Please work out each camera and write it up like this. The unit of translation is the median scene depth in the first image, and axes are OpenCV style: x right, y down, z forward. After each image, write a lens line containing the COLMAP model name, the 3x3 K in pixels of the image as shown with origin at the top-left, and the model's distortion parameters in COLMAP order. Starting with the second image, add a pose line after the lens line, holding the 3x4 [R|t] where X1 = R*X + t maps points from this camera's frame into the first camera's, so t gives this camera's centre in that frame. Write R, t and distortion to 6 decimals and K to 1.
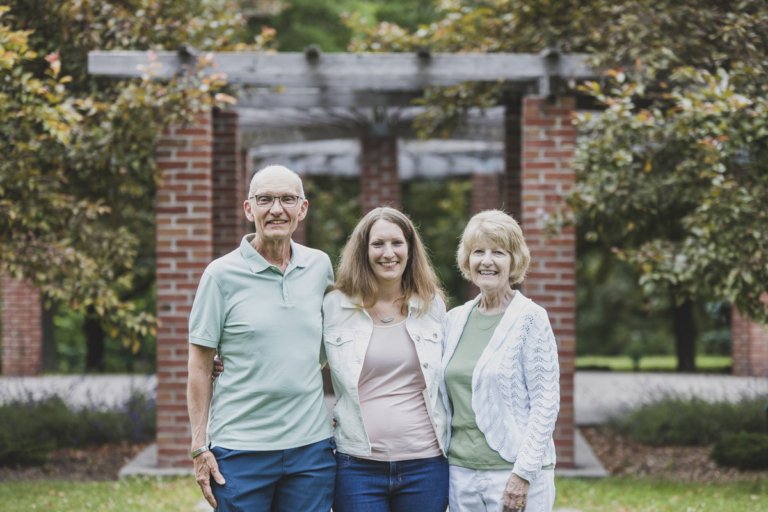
lens RADIAL K [[2489.9, 0, 384.0], [0, 2489.9, 256.0], [0, 0, 1]] dist [-0.101946, -0.472705]
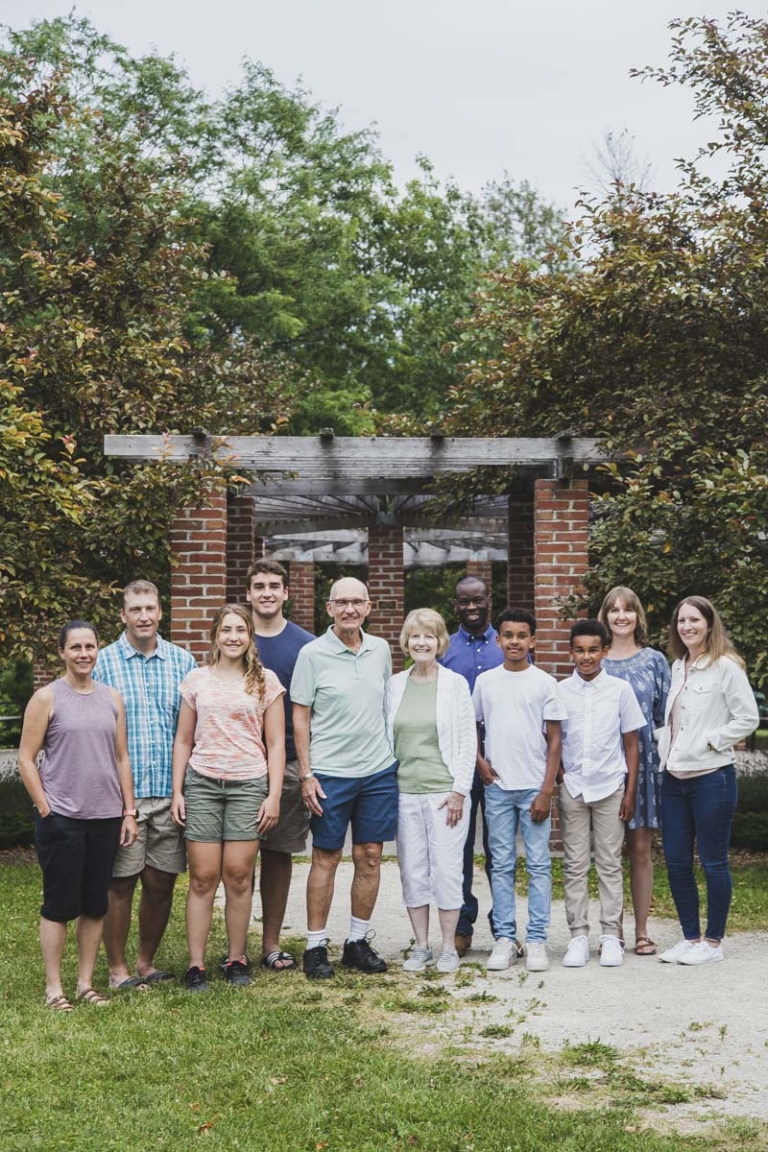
lens RADIAL K [[2058.4, 0, 384.0], [0, 2058.4, 576.0], [0, 0, 1]] dist [-0.031600, -0.053656]
pose [[0.999985, 0.002505, 0.004826, -0.009455], [-0.002363, 0.999572, -0.029173, -0.000669], [-0.004897, 0.029161, 0.999563, 0.168362]]
